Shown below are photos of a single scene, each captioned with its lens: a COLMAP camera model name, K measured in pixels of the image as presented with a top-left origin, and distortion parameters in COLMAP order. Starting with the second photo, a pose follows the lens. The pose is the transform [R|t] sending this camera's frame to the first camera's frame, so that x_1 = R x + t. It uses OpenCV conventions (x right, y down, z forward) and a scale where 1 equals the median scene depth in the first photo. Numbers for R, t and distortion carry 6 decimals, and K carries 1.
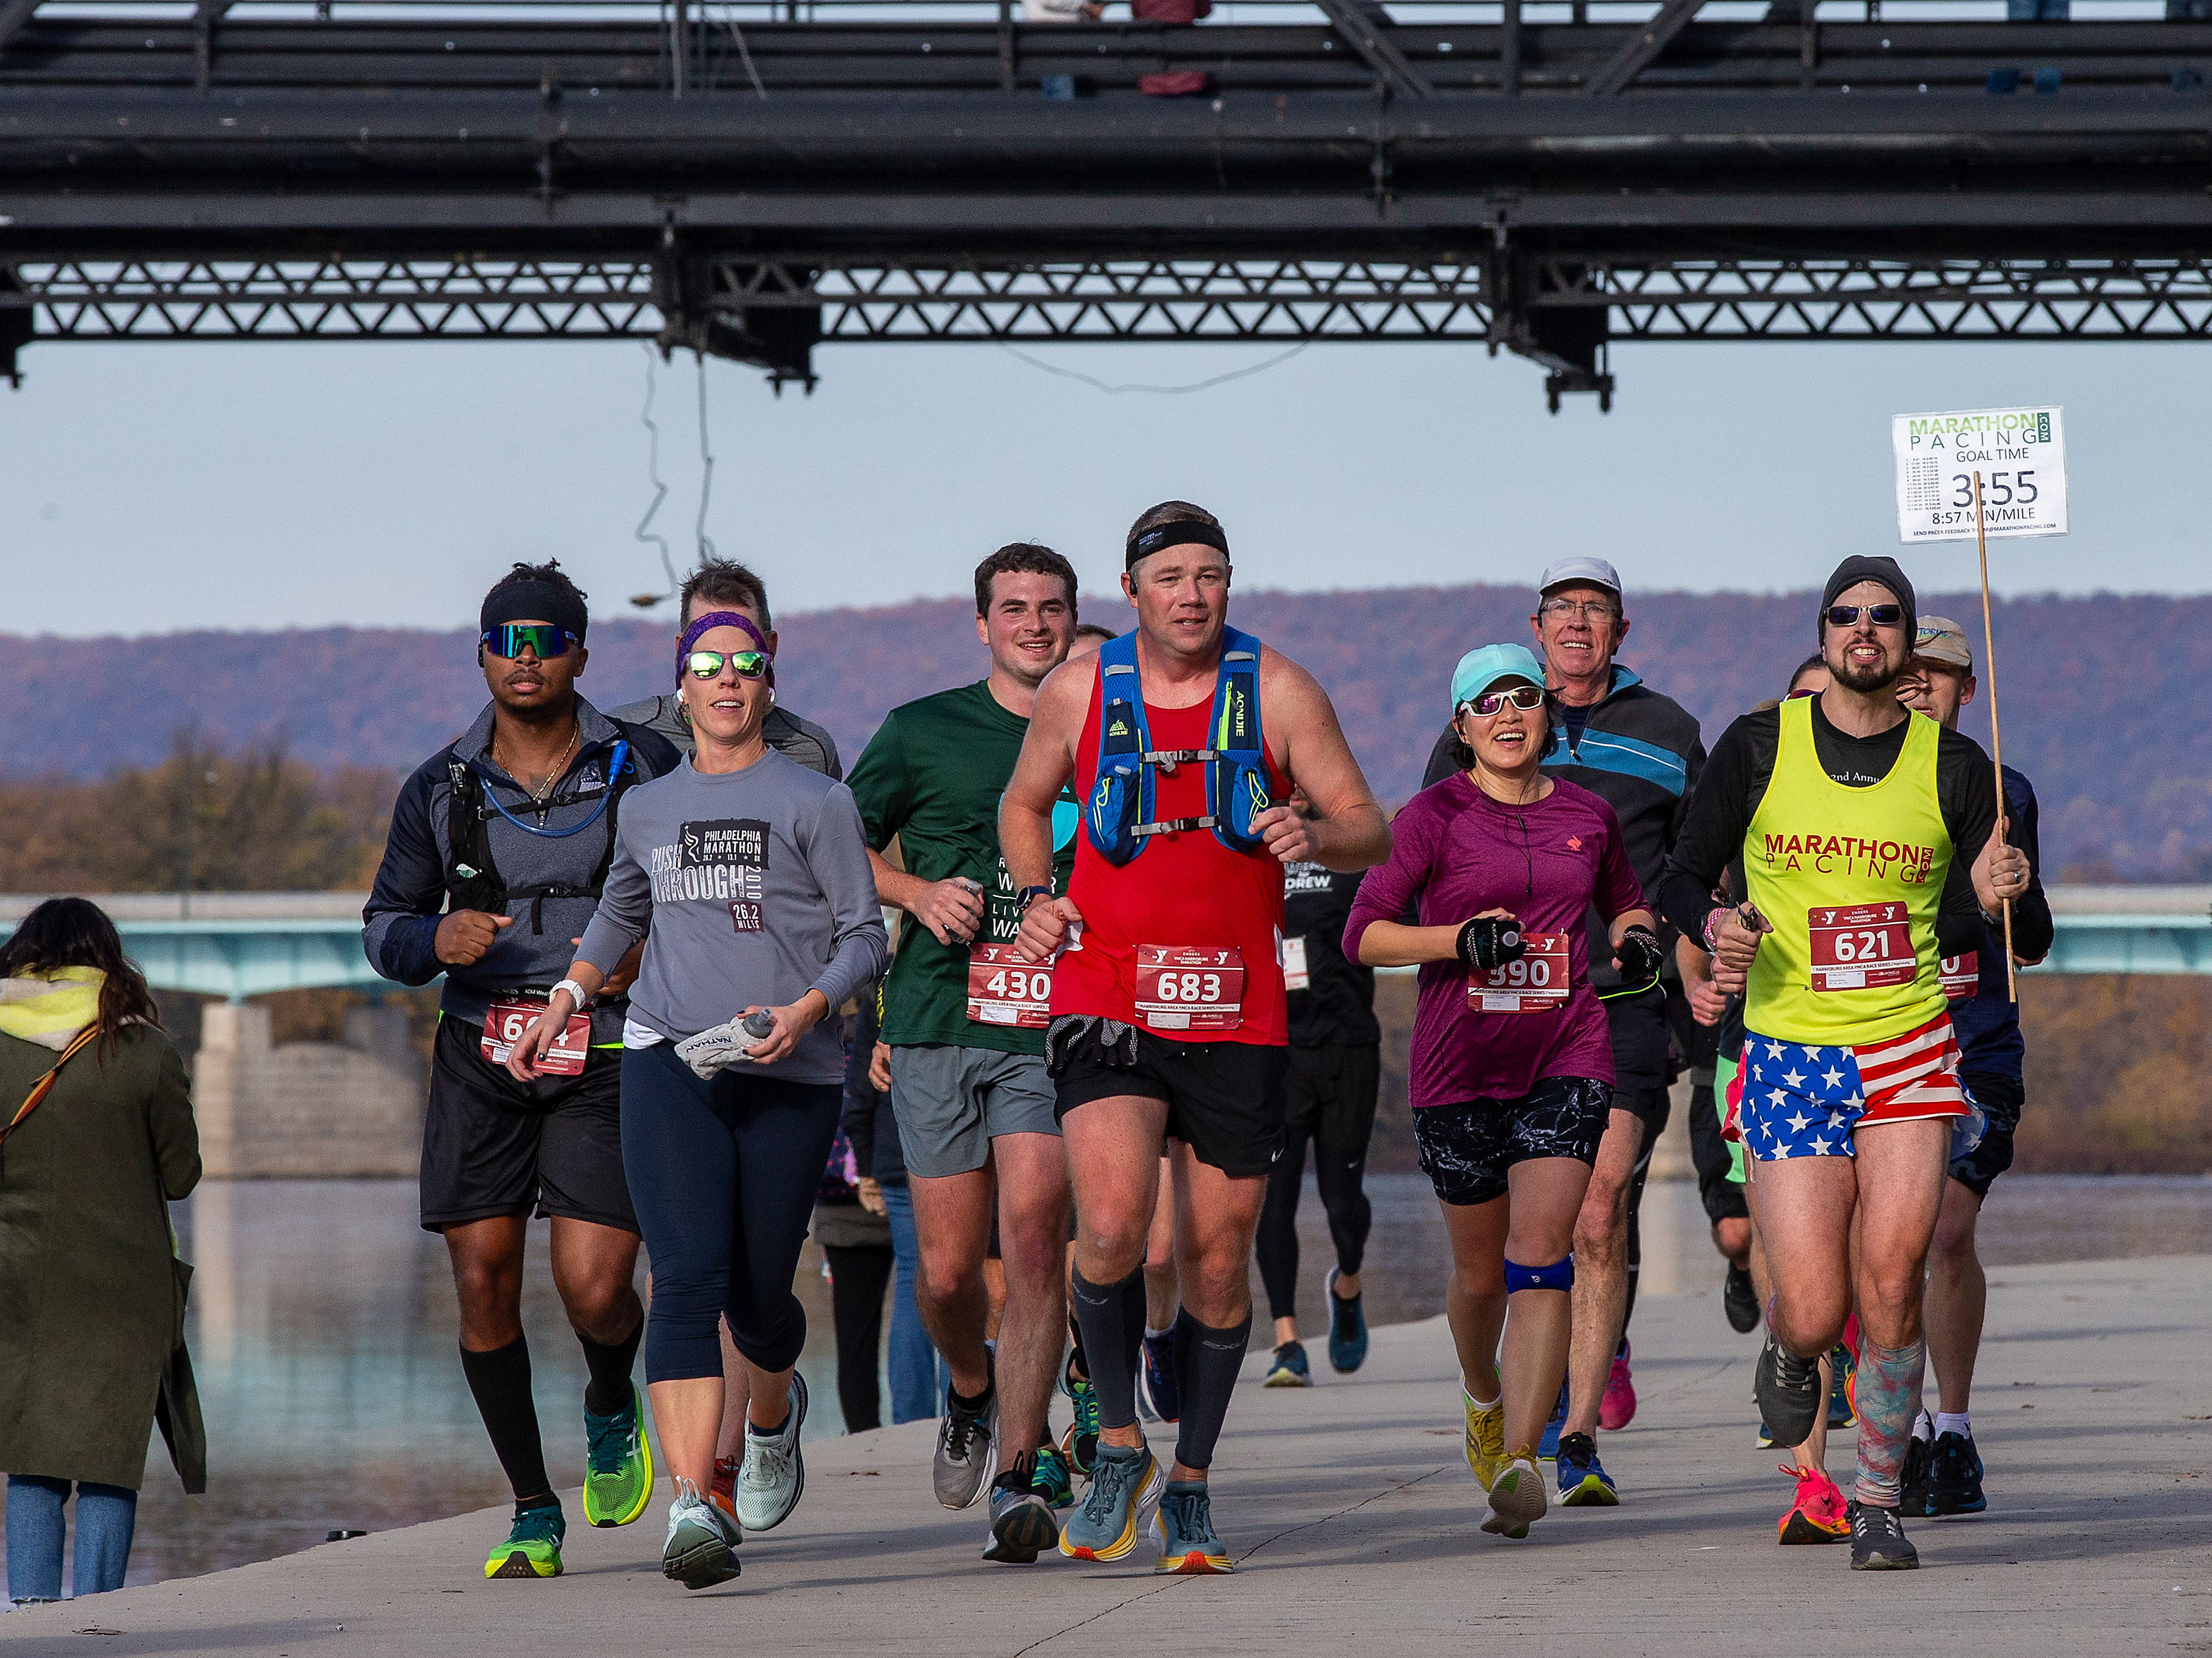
lens RADIAL K [[12313.3, 0, 1106.0], [0, 12313.3, 829.0], [0, 0, 1]] dist [0.496893, -21.160758]
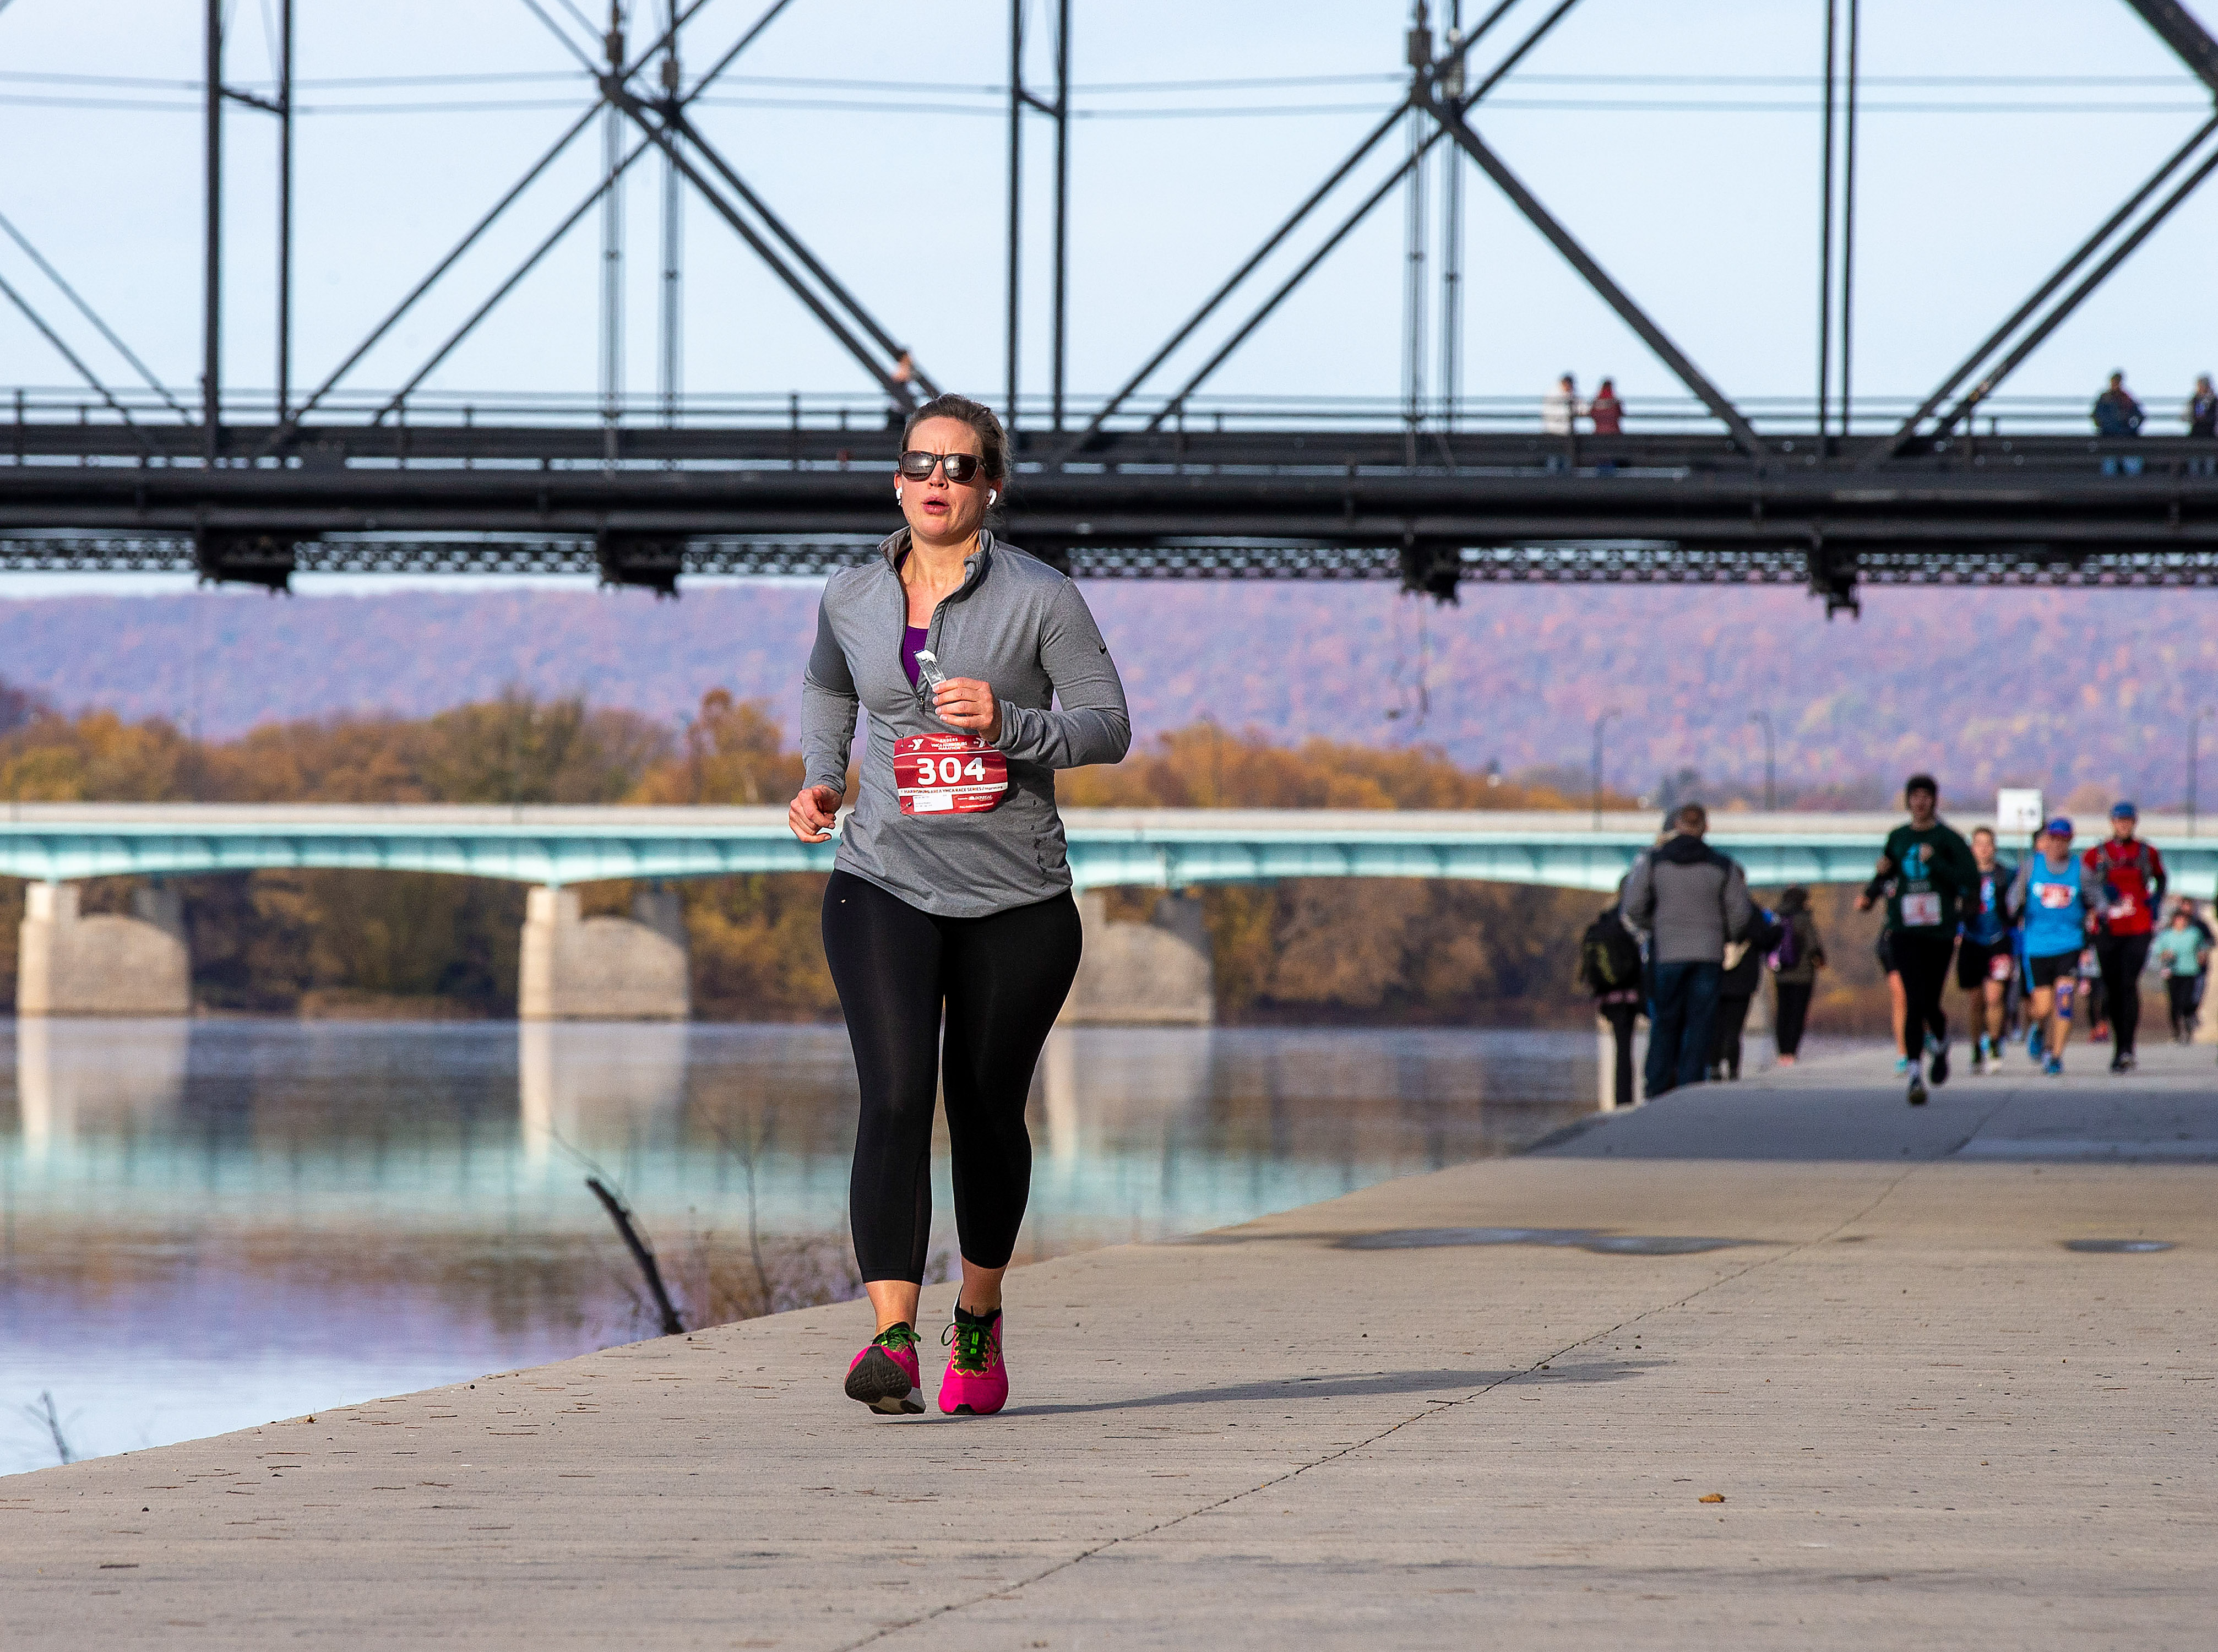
lens RADIAL K [[12346.0, 0, 1109.0], [0, 12346.0, 826.0], [0, 0, 1]] dist [0.496893, -21.160758]
pose [[0.999644, 0.004272, 0.026338, -0.045552], [-0.004554, 0.999933, 0.010656, -0.007232], [-0.026291, -0.010772, 0.999596, -0.342718]]
